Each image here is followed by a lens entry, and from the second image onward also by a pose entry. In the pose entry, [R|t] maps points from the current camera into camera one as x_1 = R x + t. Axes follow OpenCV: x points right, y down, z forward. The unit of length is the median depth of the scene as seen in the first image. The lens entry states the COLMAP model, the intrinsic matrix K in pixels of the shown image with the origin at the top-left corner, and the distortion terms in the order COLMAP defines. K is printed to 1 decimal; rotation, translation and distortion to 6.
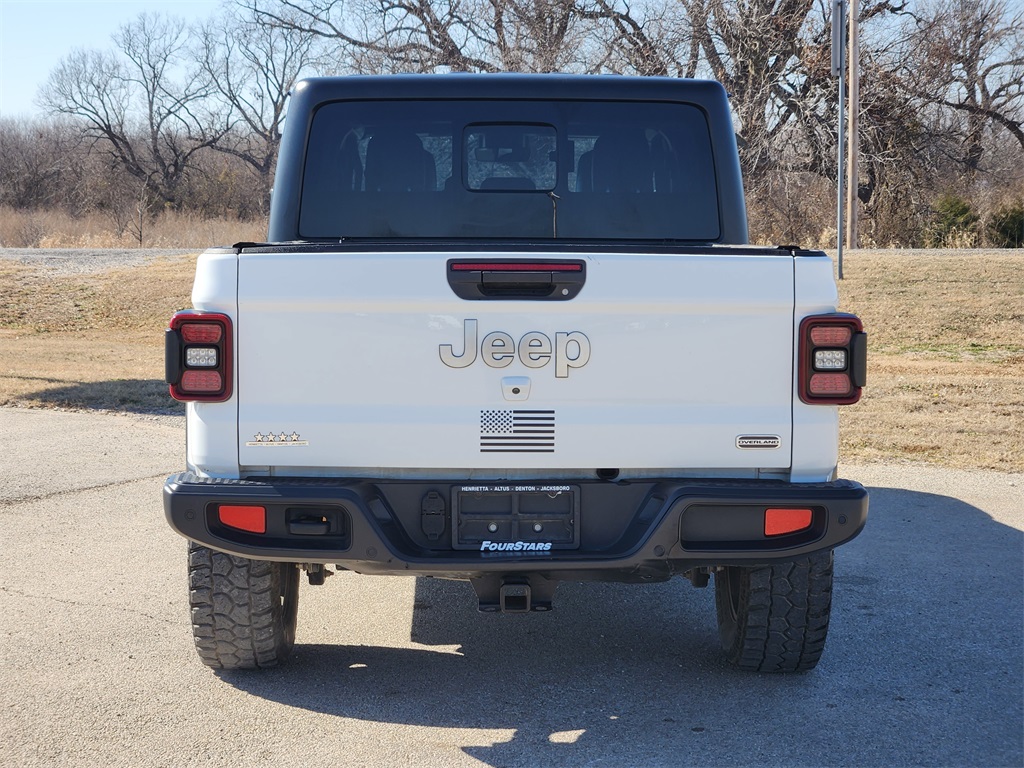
lens RADIAL K [[1841.8, 0, 524.6], [0, 1841.8, 397.7], [0, 0, 1]] dist [0.024030, 0.000000]
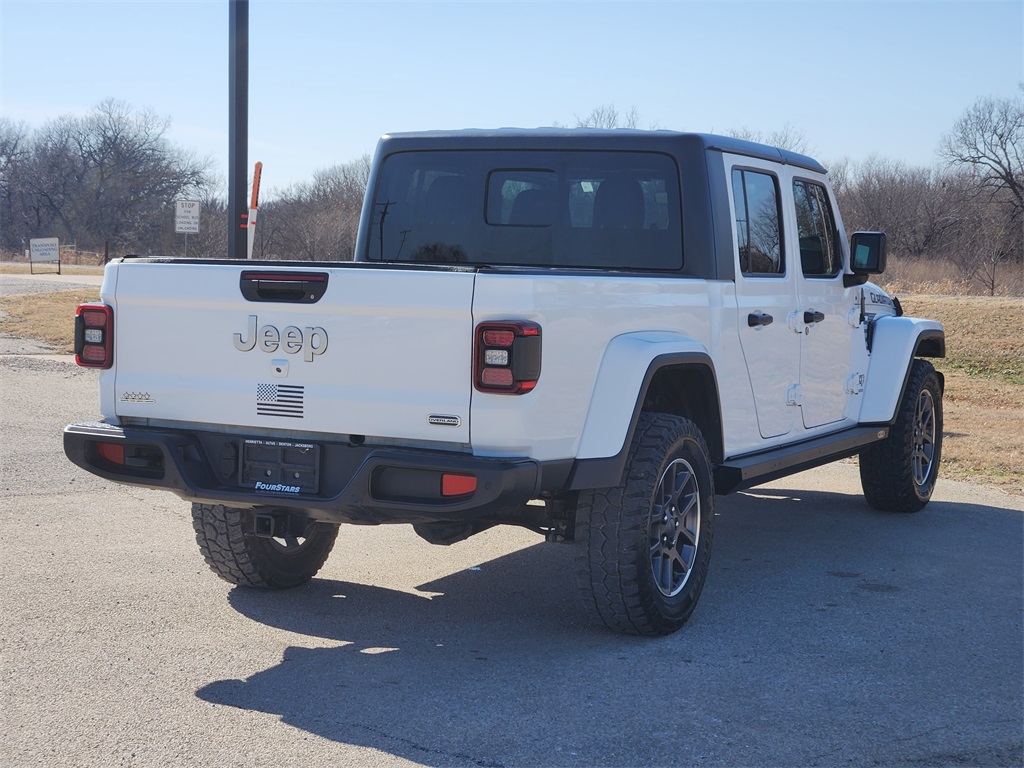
lens RADIAL K [[1841.8, 0, 510.4], [0, 1841.8, 391.5], [0, 0, 1]] dist [0.024030, 0.000000]
pose [[0.899380, 0.051891, -0.434078, 0.718538], [-0.064515, 0.997813, -0.014389, 0.019956], [0.432382, 0.040945, 0.900760, -0.124332]]
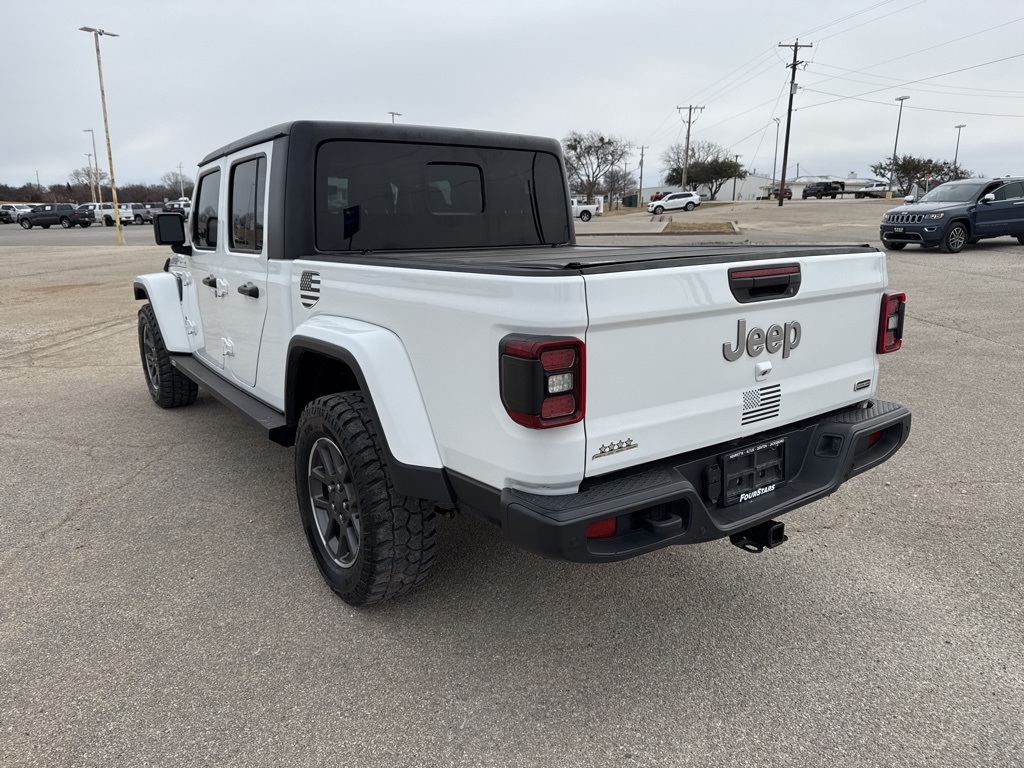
lens RADIAL K [[721.3, 0, 511.2], [0, 721.3, 397.7], [0, 0, 1]] dist [0.018964, -0.011995]
pose [[0.818500, -0.155658, 0.553018, -0.412081], [0.077257, 0.983674, 0.162530, -0.078974], [-0.569288, -0.090306, 0.817163, 0.693724]]
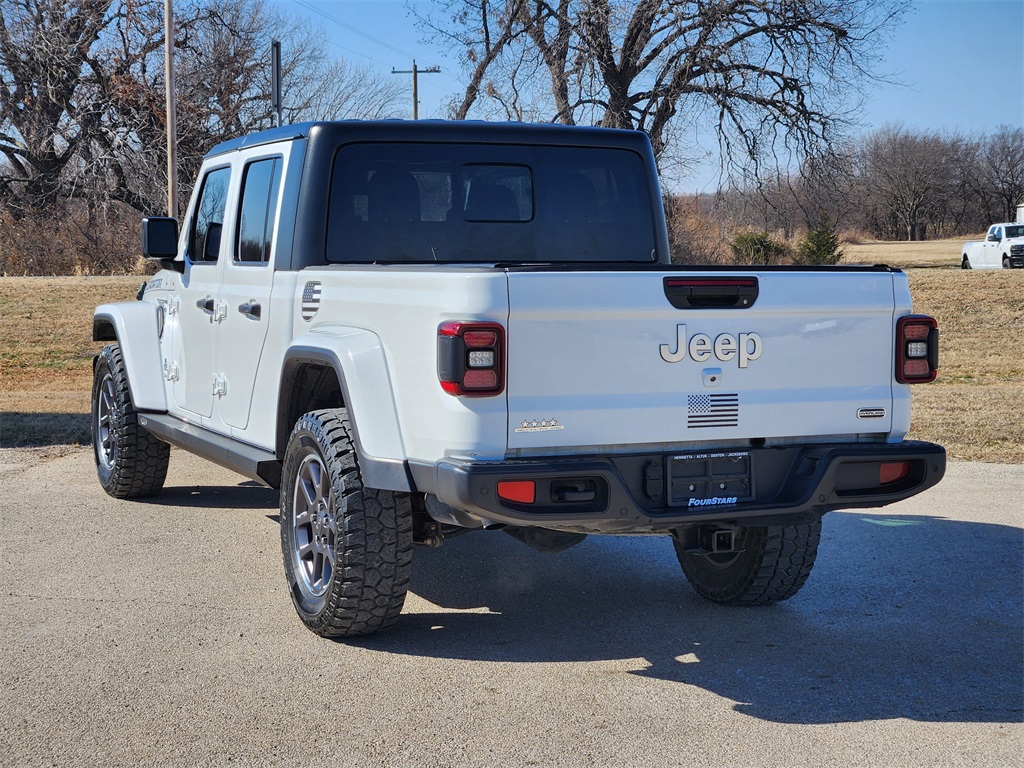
lens RADIAL K [[1841.8, 0, 513.7], [0, 1841.8, 375.1], [0, 0, 1]] dist [0.024030, 0.000000]
pose [[0.920707, -0.026902, 0.389327, -0.625517], [0.037589, 0.999096, -0.019857, 0.013542], [-0.388441, 0.032917, 0.920886, -0.122937]]
